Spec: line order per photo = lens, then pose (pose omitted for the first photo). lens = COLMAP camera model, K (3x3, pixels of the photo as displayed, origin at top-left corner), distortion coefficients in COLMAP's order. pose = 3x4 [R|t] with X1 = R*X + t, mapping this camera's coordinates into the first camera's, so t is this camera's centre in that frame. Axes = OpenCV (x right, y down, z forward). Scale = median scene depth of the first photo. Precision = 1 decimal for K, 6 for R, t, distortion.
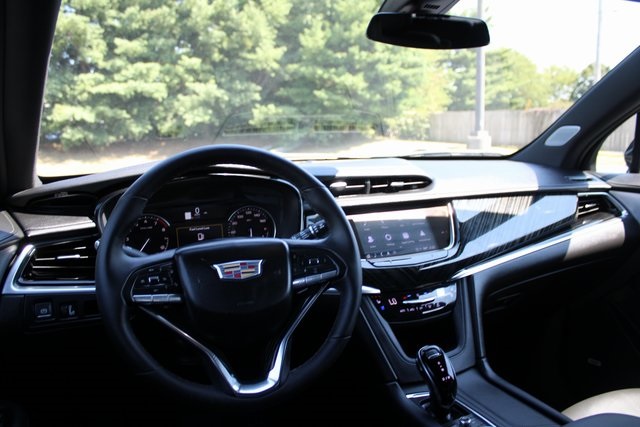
lens RADIAL K [[513.2, 0, 320.0], [0, 513.2, 213.5], [0, 0, 1]] dist [-0.195246, 0.218244]
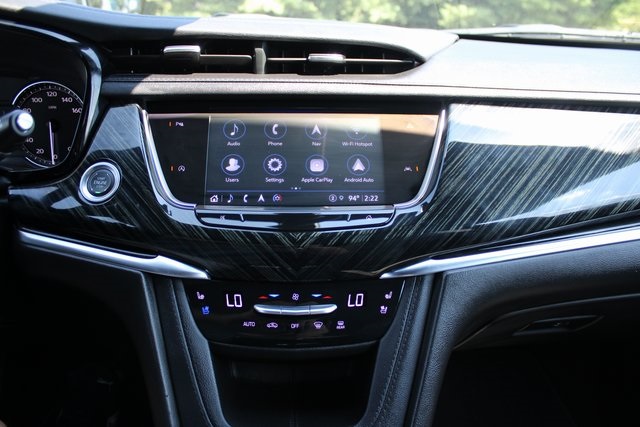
lens RADIAL K [[513.2, 0, 320.0], [0, 513.2, 213.5], [0, 0, 1]] dist [-0.195246, 0.218244]
pose [[0.939267, 0.154020, -0.306684, 0.330358], [-0.092945, 0.974403, 0.204697, -0.011789], [0.330361, -0.163761, 0.929540, 0.556860]]
